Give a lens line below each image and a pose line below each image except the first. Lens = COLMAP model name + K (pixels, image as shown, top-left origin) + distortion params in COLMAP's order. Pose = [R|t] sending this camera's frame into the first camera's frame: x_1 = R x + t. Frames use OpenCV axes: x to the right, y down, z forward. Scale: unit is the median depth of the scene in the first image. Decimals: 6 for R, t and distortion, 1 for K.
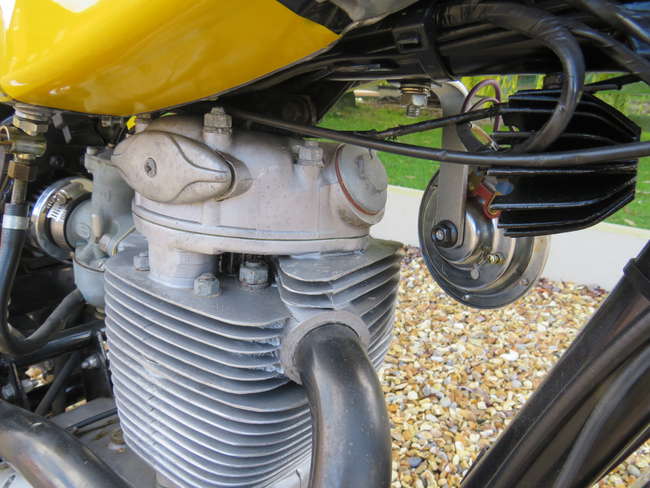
lens RADIAL K [[464.7, 0, 322.2], [0, 464.7, 248.7], [0, 0, 1]] dist [-0.029376, 0.007264]
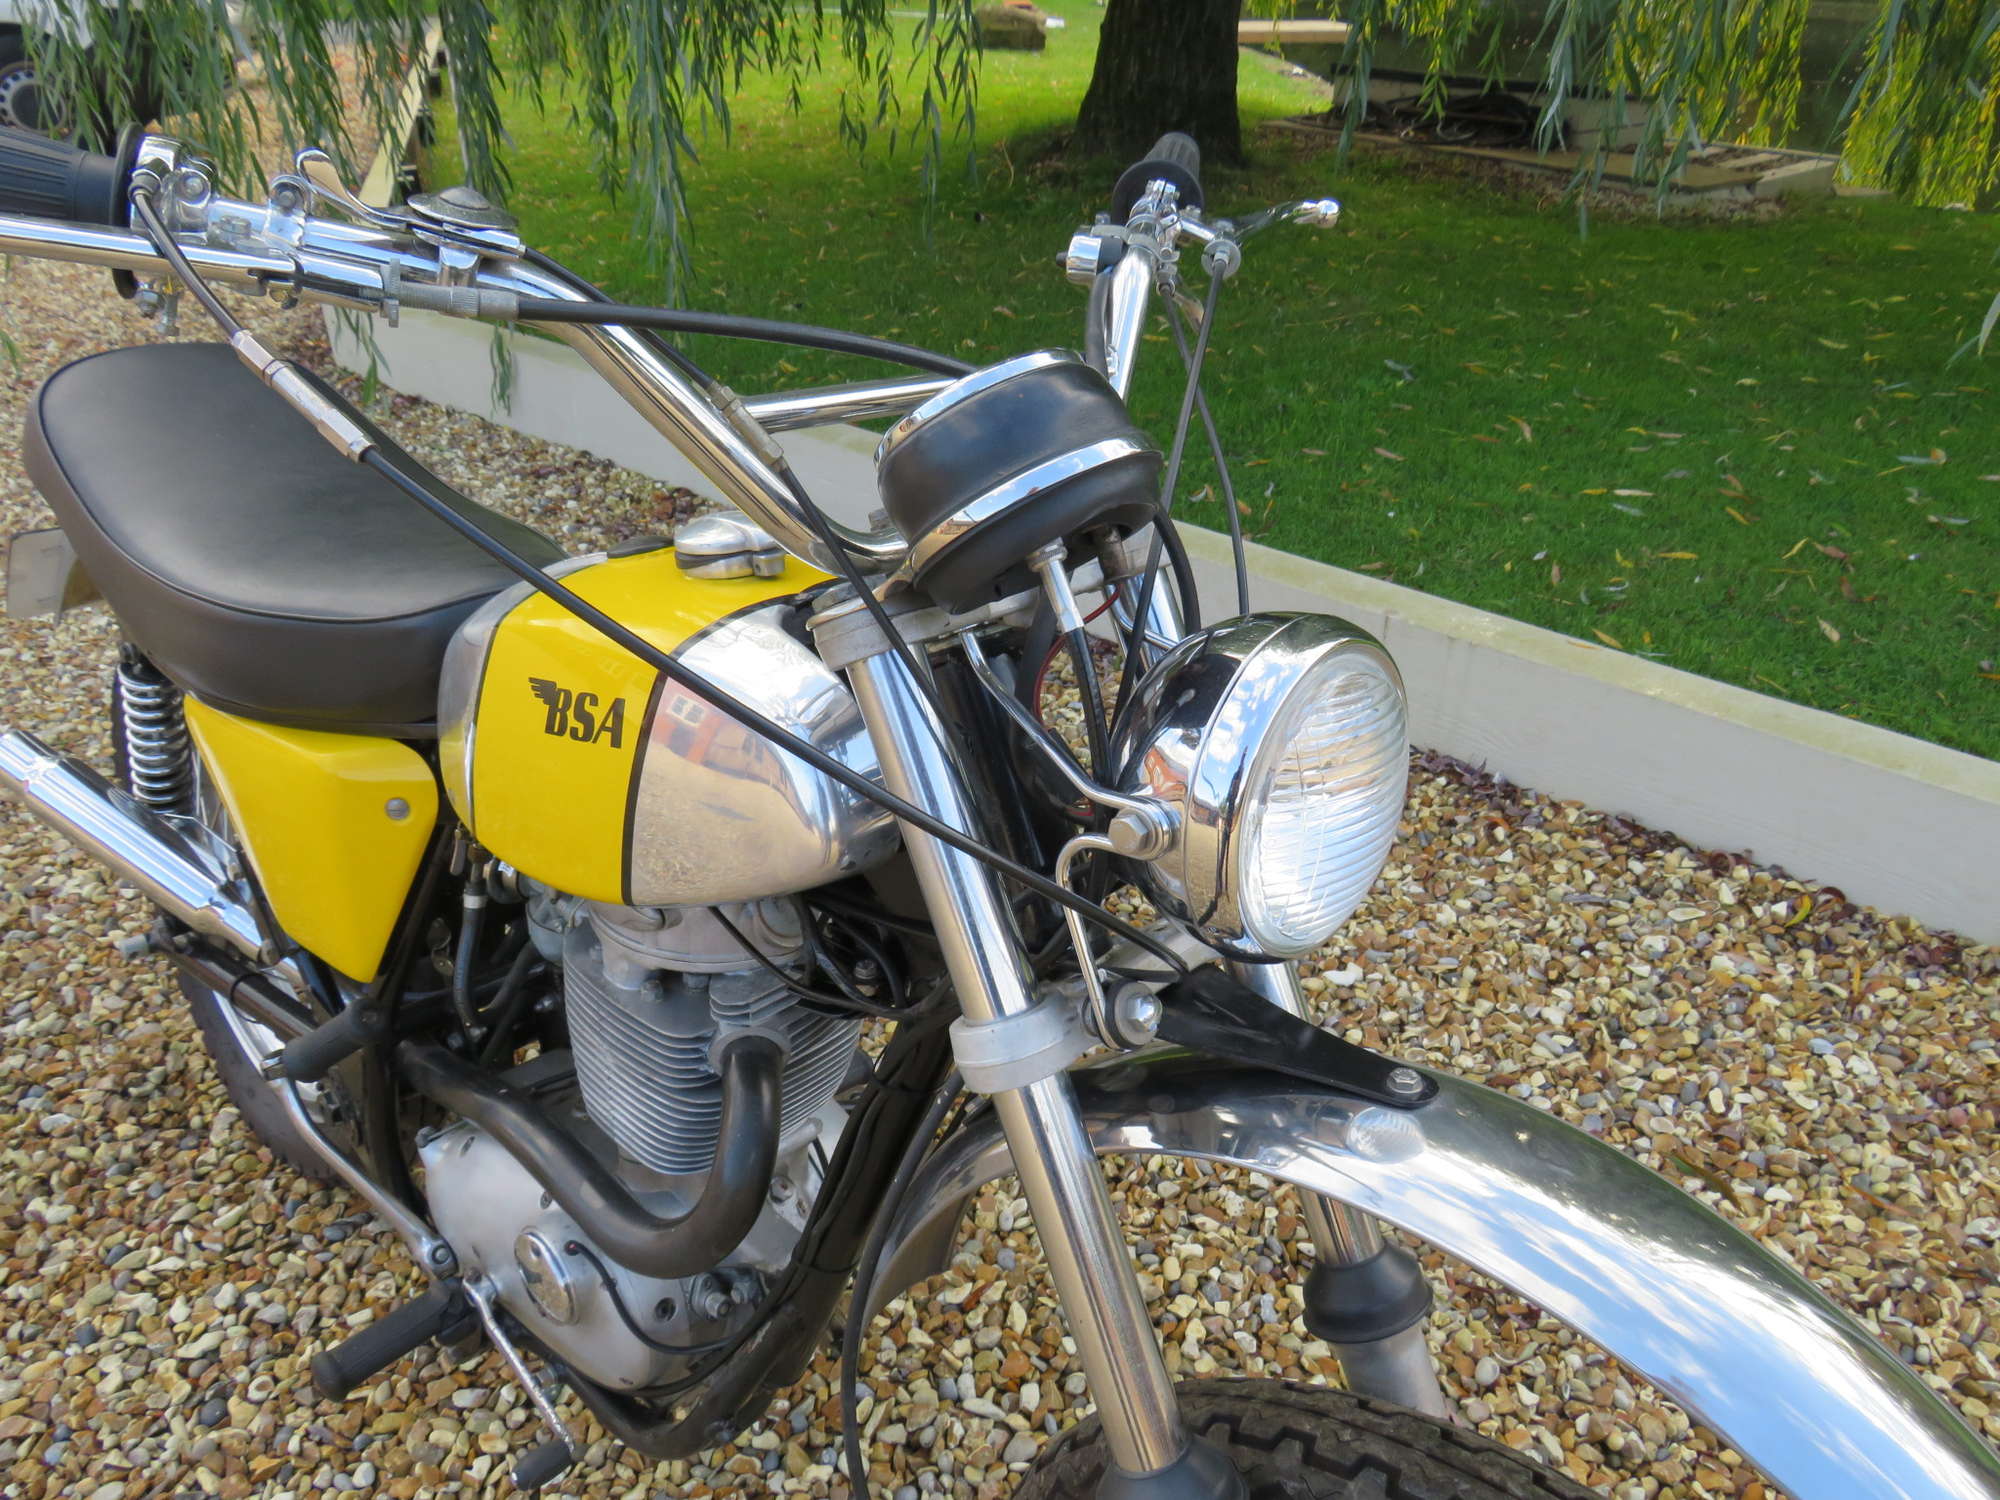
lens RADIAL K [[1429.9, 0, 1004.6], [0, 1429.9, 754.3], [0, 0, 1]] dist [-0.029376, 0.007264]
pose [[0.991921, 0.040779, -0.120123, 0.919970], [-0.020785, 0.986371, 0.163216, -0.990597], [0.125141, -0.159401, 0.979250, -2.035912]]
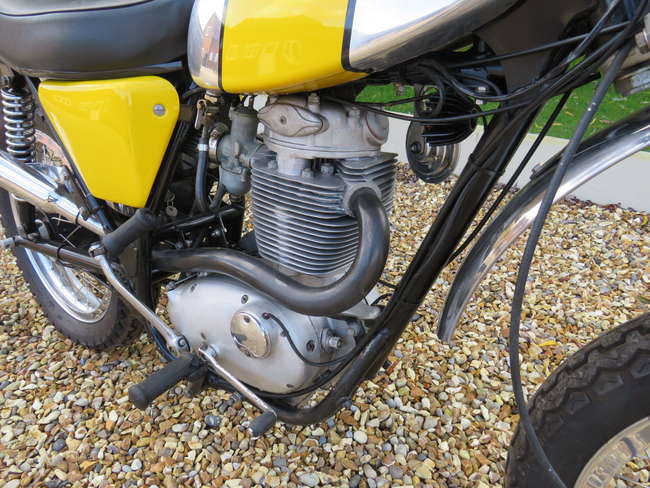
lens RADIAL K [[464.7, 0, 326.1], [0, 464.7, 244.1], [0, 0, 1]] dist [-0.029376, 0.007264]
pose [[0.999556, -0.019683, -0.022365, -0.108973], [0.022711, 0.989260, 0.144391, 0.087021], [0.019283, -0.144835, 0.989268, -1.156679]]
